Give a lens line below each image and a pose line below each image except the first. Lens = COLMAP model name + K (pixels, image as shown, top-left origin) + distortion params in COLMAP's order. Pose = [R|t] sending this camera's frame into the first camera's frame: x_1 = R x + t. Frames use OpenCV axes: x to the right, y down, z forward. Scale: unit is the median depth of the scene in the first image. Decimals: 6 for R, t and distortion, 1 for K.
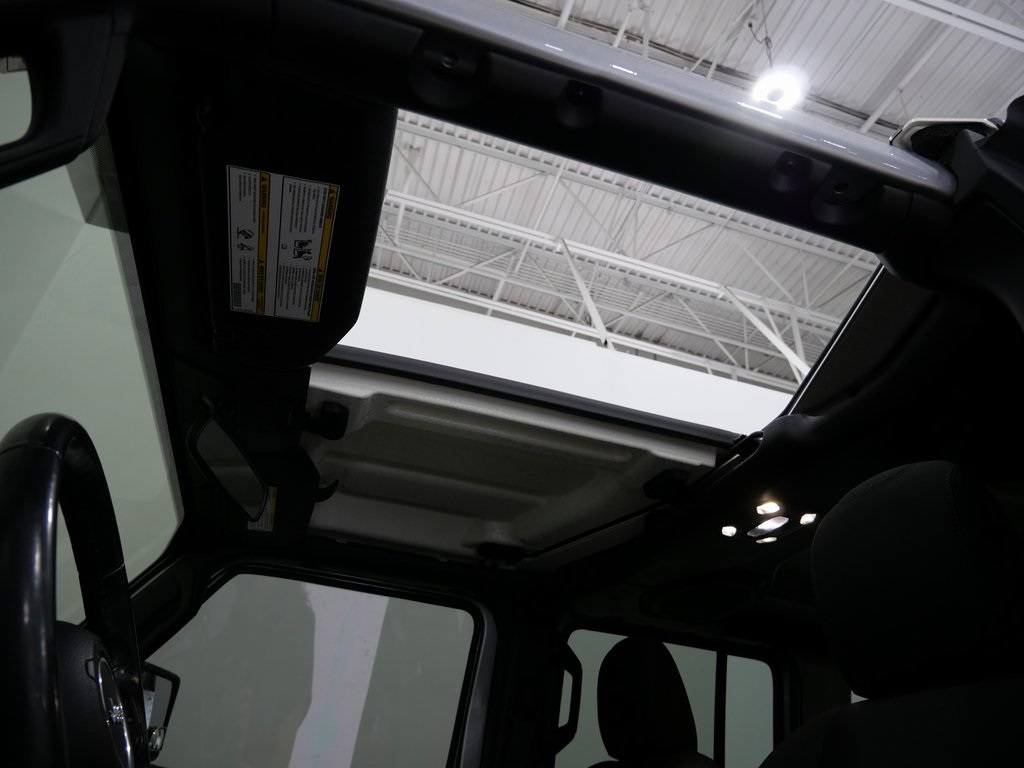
lens RADIAL K [[745.3, 0, 509.9], [0, 745.3, 381.9], [0, 0, 1]] dist [-0.038460, 0.013885]
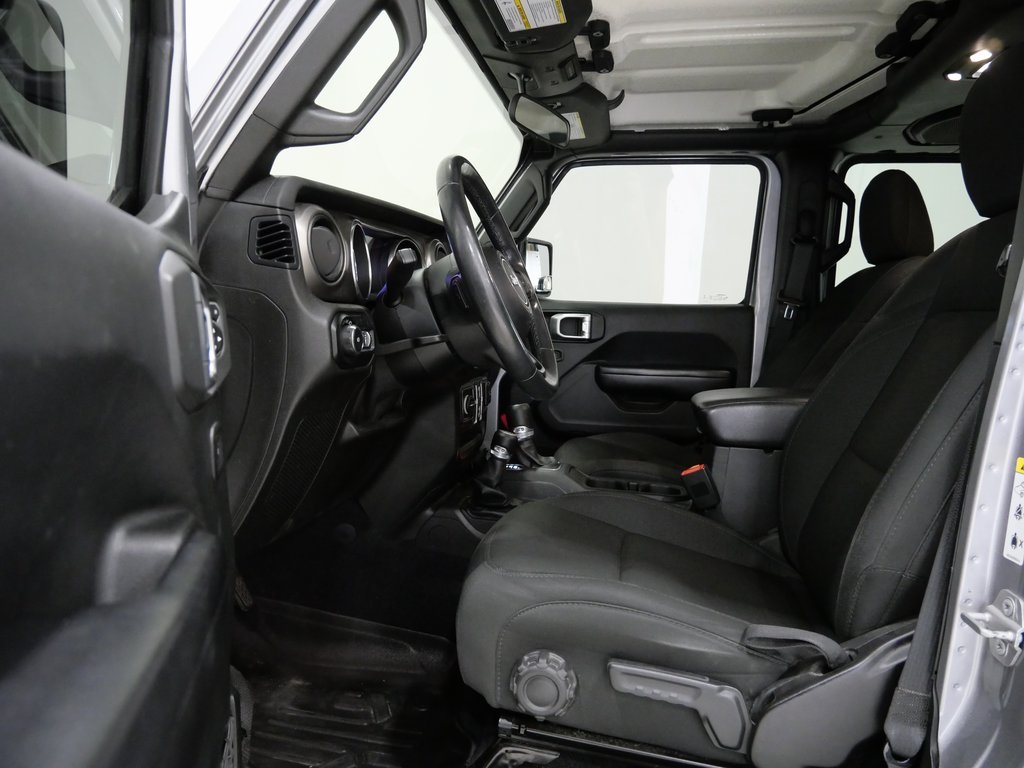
lens RADIAL K [[745.3, 0, 511.4], [0, 745.3, 383.7], [0, 0, 1]] dist [-0.038460, 0.013885]
pose [[0.887036, -0.028936, -0.460793, 0.152093], [0.288050, 0.814660, 0.503345, -0.136651], [0.360825, -0.579217, 0.730967, -0.262135]]
